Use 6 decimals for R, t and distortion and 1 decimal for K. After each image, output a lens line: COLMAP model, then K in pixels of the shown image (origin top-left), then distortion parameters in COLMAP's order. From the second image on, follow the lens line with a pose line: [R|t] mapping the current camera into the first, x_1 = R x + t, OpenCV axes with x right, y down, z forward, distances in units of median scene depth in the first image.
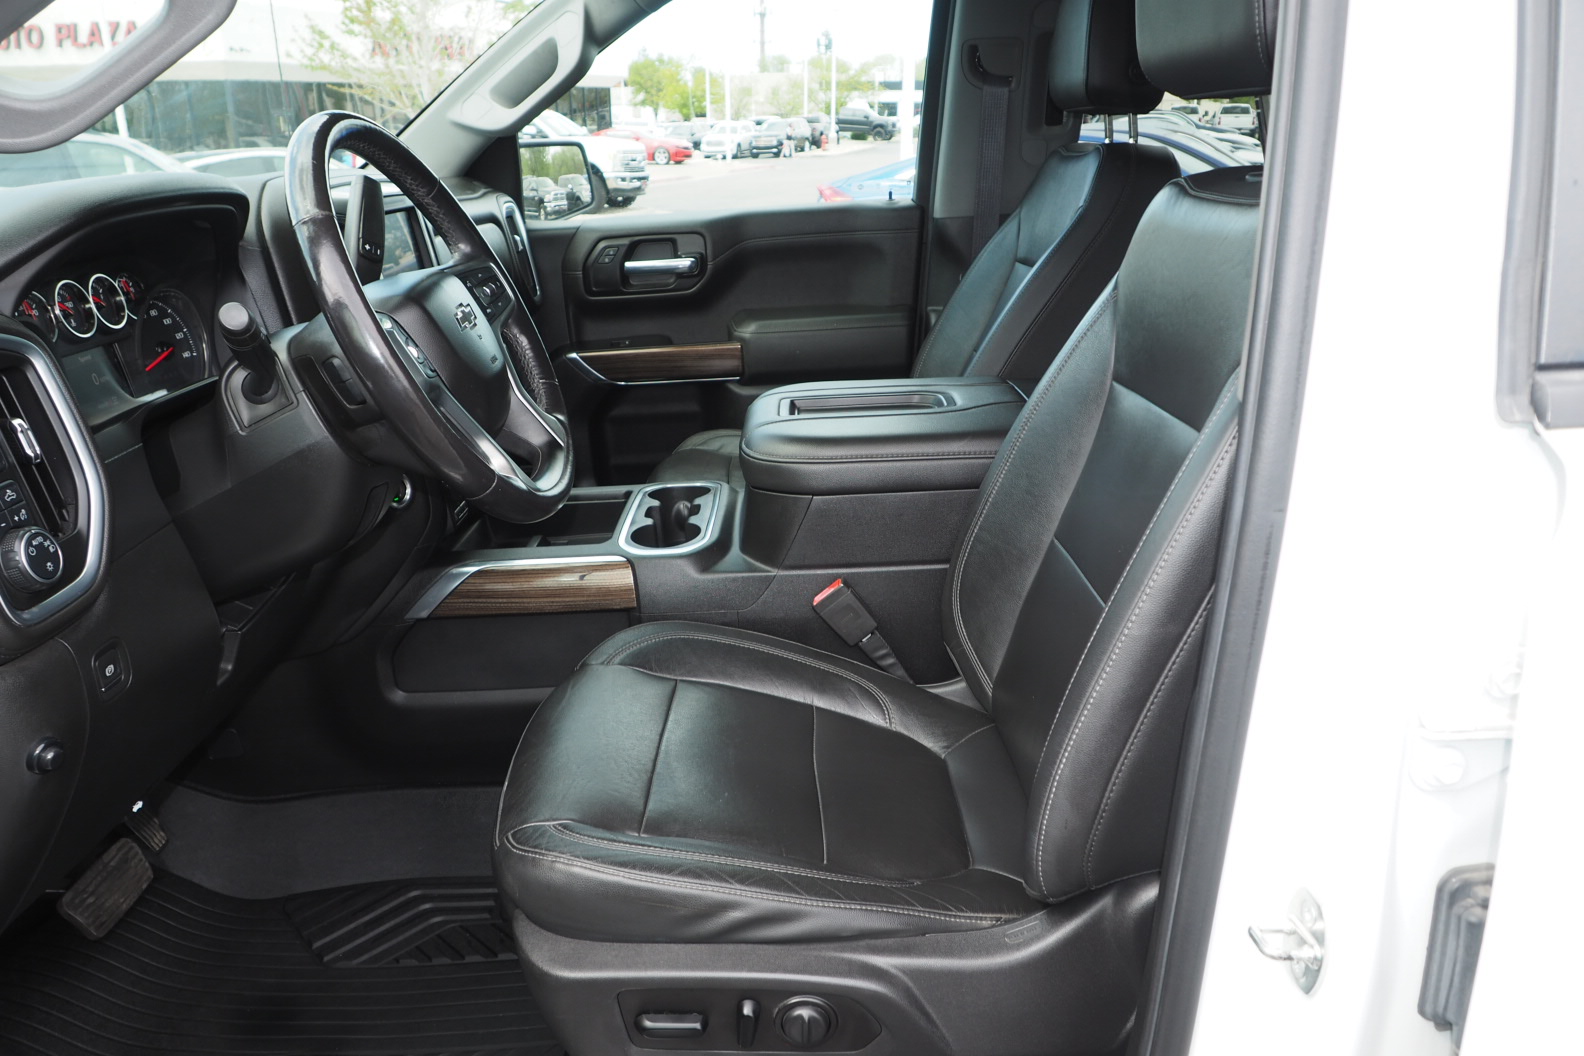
lens RADIAL K [[1158.9, 0, 804.6], [0, 1158.9, 532.3], [0, 0, 1]] dist [-0.062753, 0.026838]
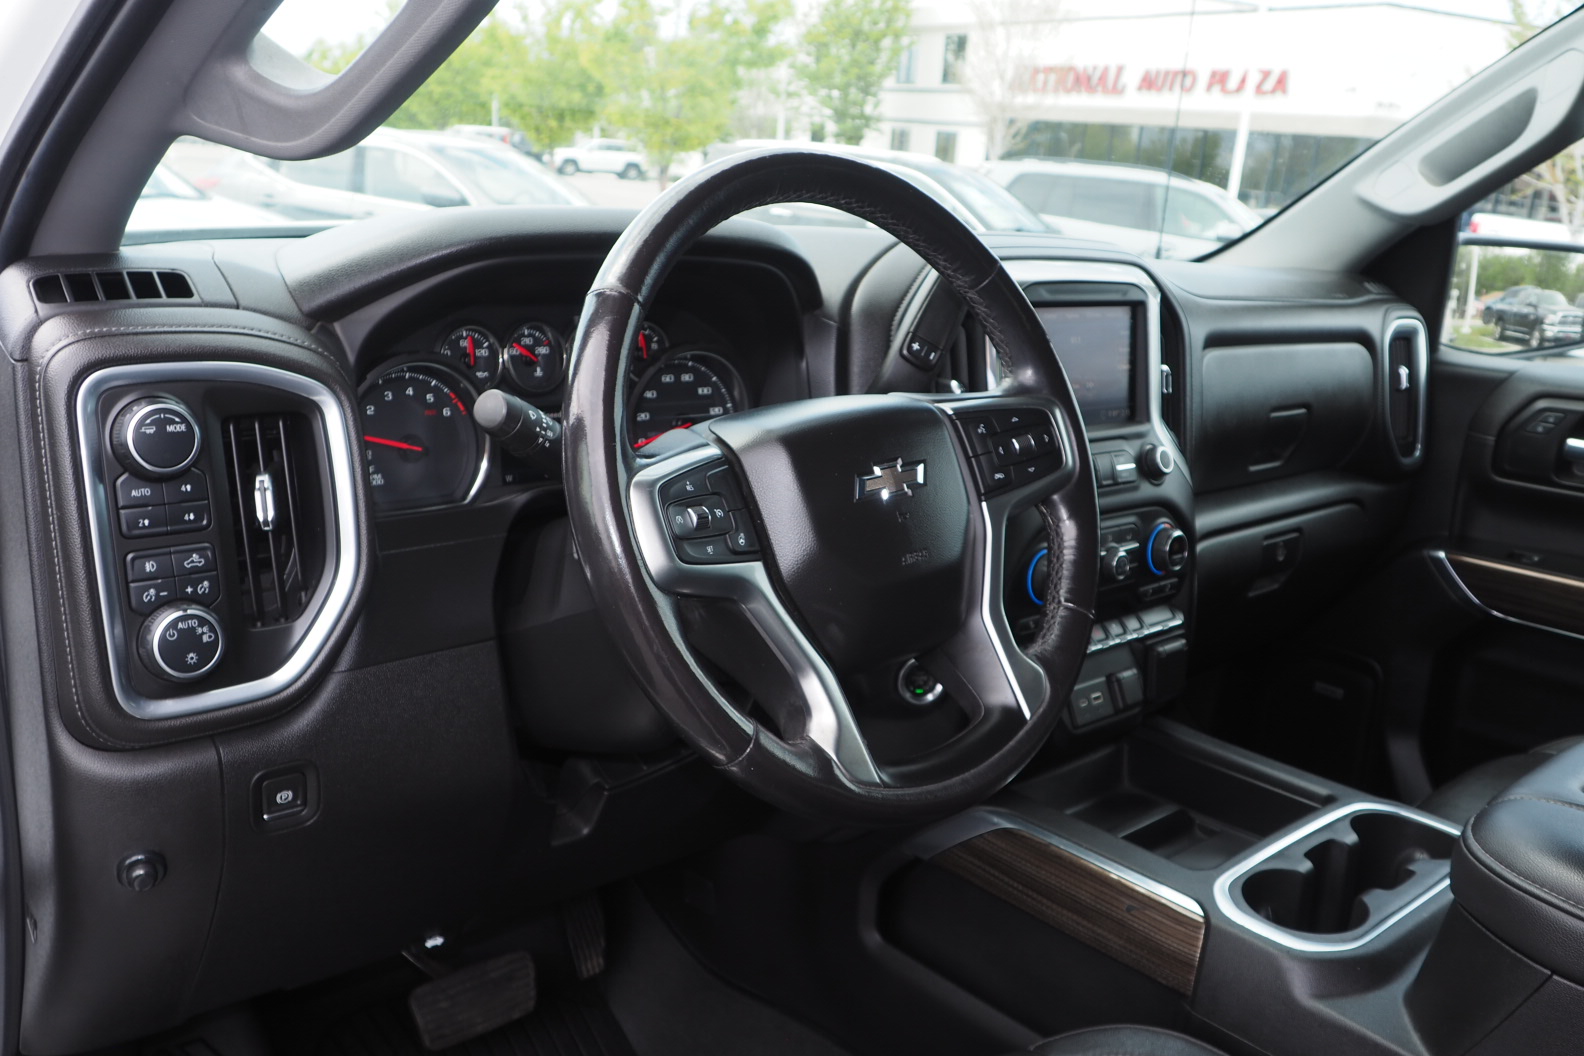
lens RADIAL K [[1334.7, 0, 794.9], [0, 1334.7, 540.1], [0, 0, 1]] dist [-0.025584, 0.011316]
pose [[0.658905, 0.266058, -0.703603, 0.137358], [-0.323981, 0.944535, 0.053764, -0.126100], [0.678881, 0.192529, 0.708557, 0.318241]]
